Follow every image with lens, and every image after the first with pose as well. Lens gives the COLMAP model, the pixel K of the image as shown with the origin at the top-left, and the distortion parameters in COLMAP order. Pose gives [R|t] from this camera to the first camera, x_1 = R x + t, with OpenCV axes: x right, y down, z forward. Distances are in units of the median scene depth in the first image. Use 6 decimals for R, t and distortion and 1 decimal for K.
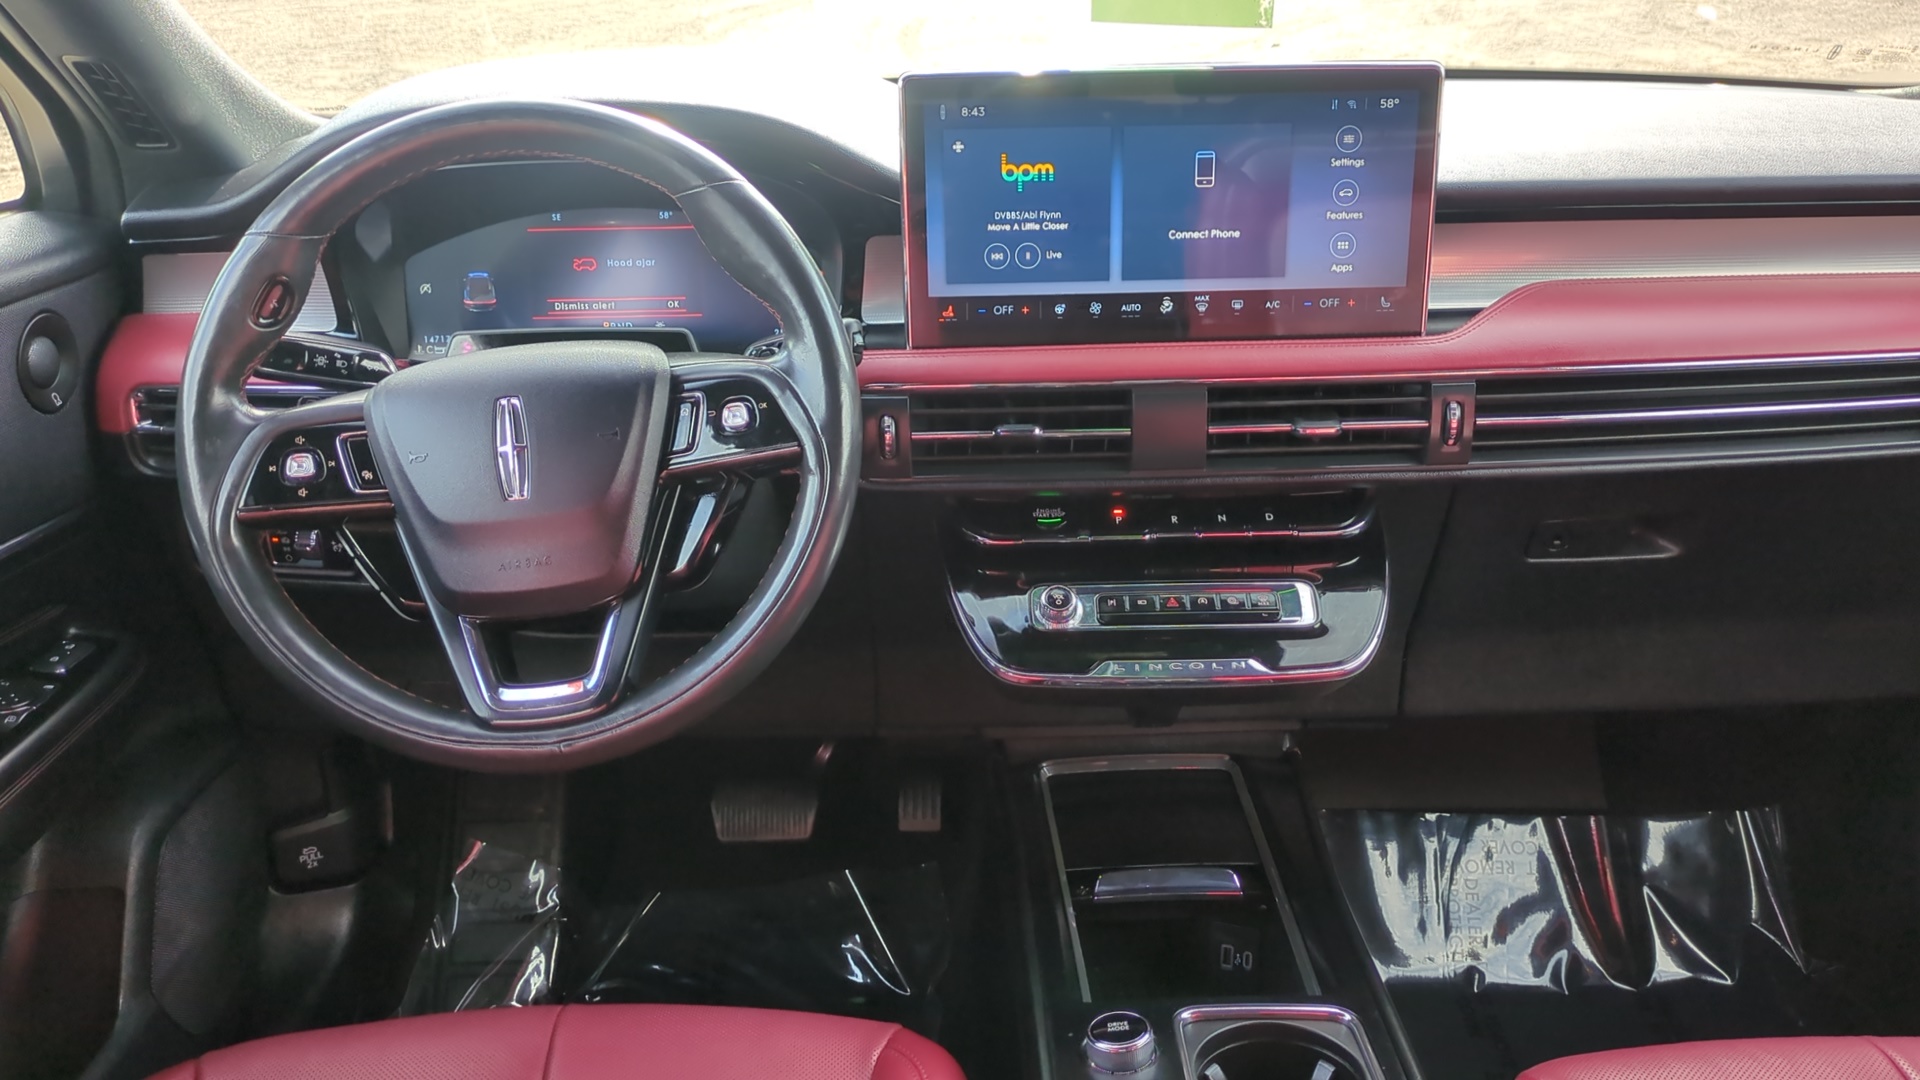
lens RADIAL K [[1673.7, 0, 974.8], [0, 1673.7, 534.4], [0, 0, 1]] dist [0.049469, -0.010747]
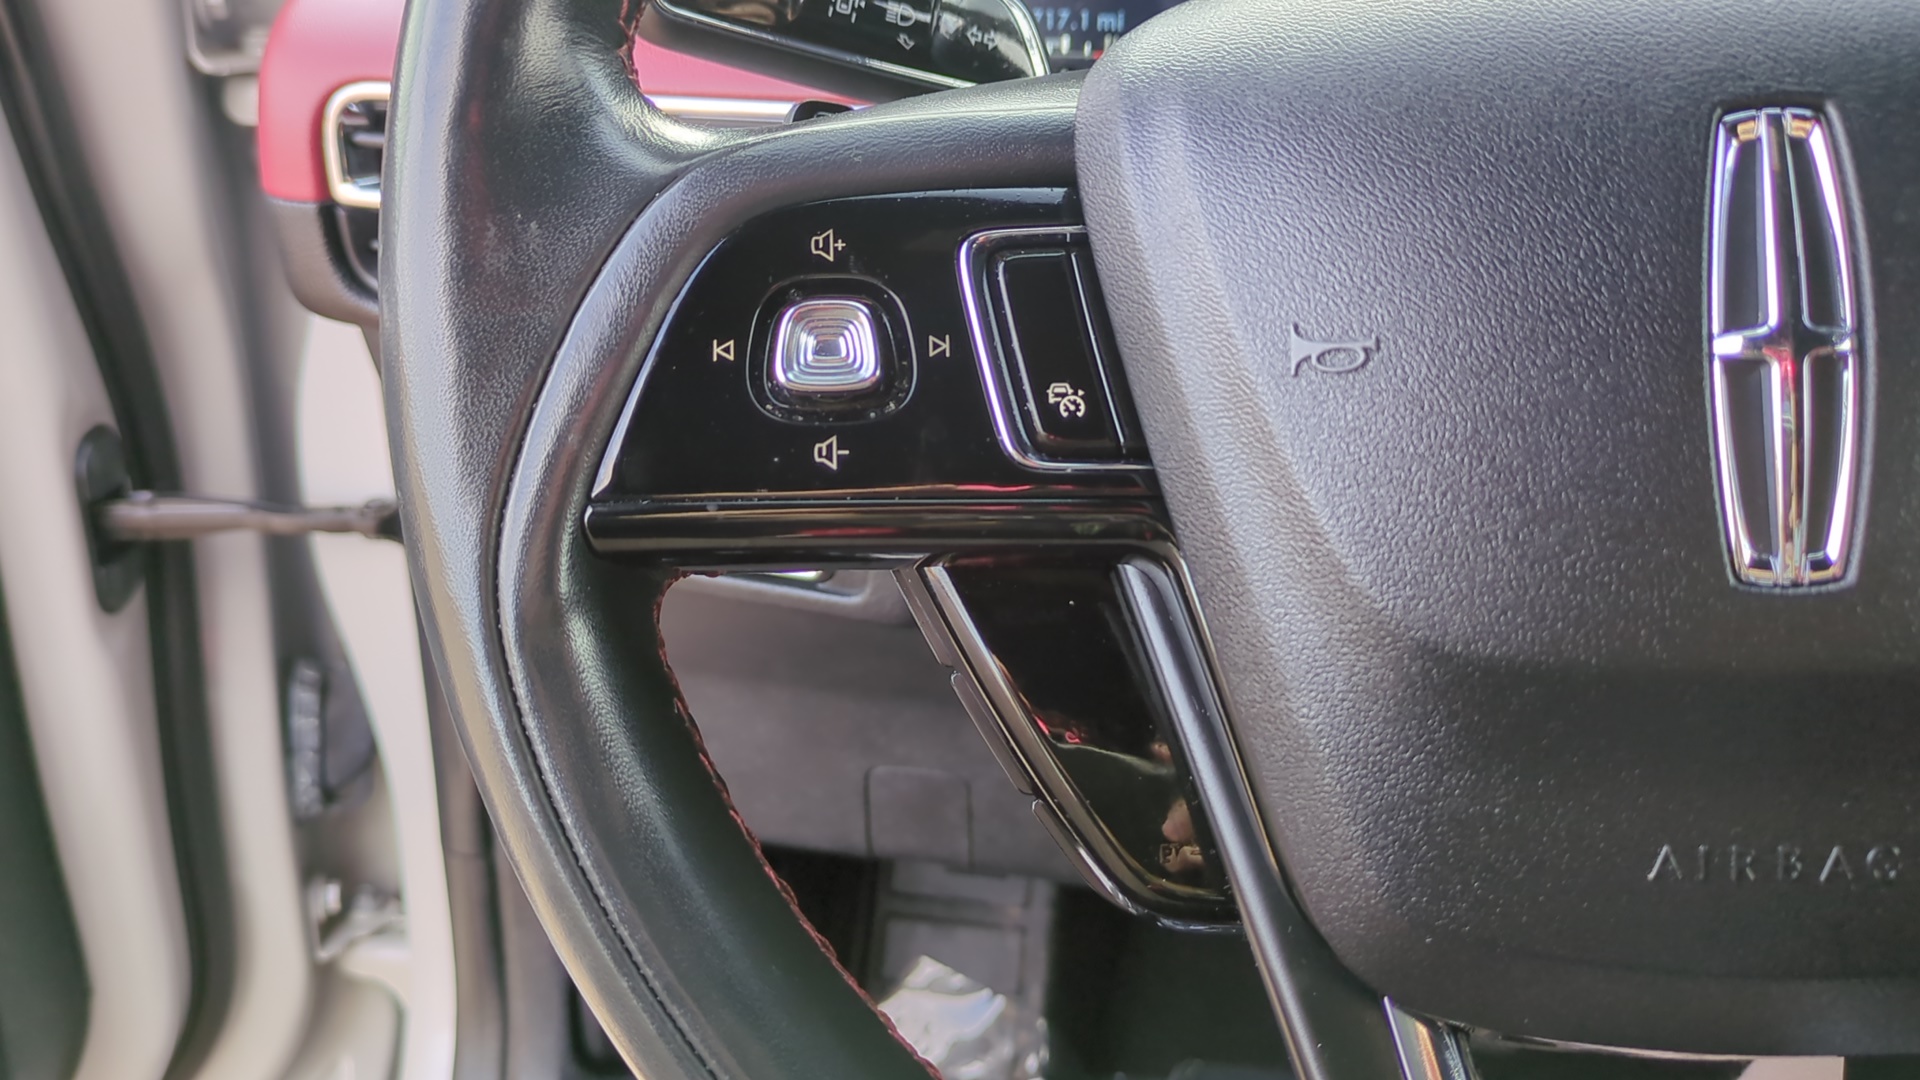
lens RADIAL K [[1673.7, 0, 974.8], [0, 1673.7, 534.4], [0, 0, 1]] dist [0.049469, -0.010747]
pose [[0.985016, 0.092779, -0.145380, -0.337237], [-0.078801, 0.991949, 0.099134, -0.039341], [0.153407, -0.086193, 0.984397, 0.748373]]
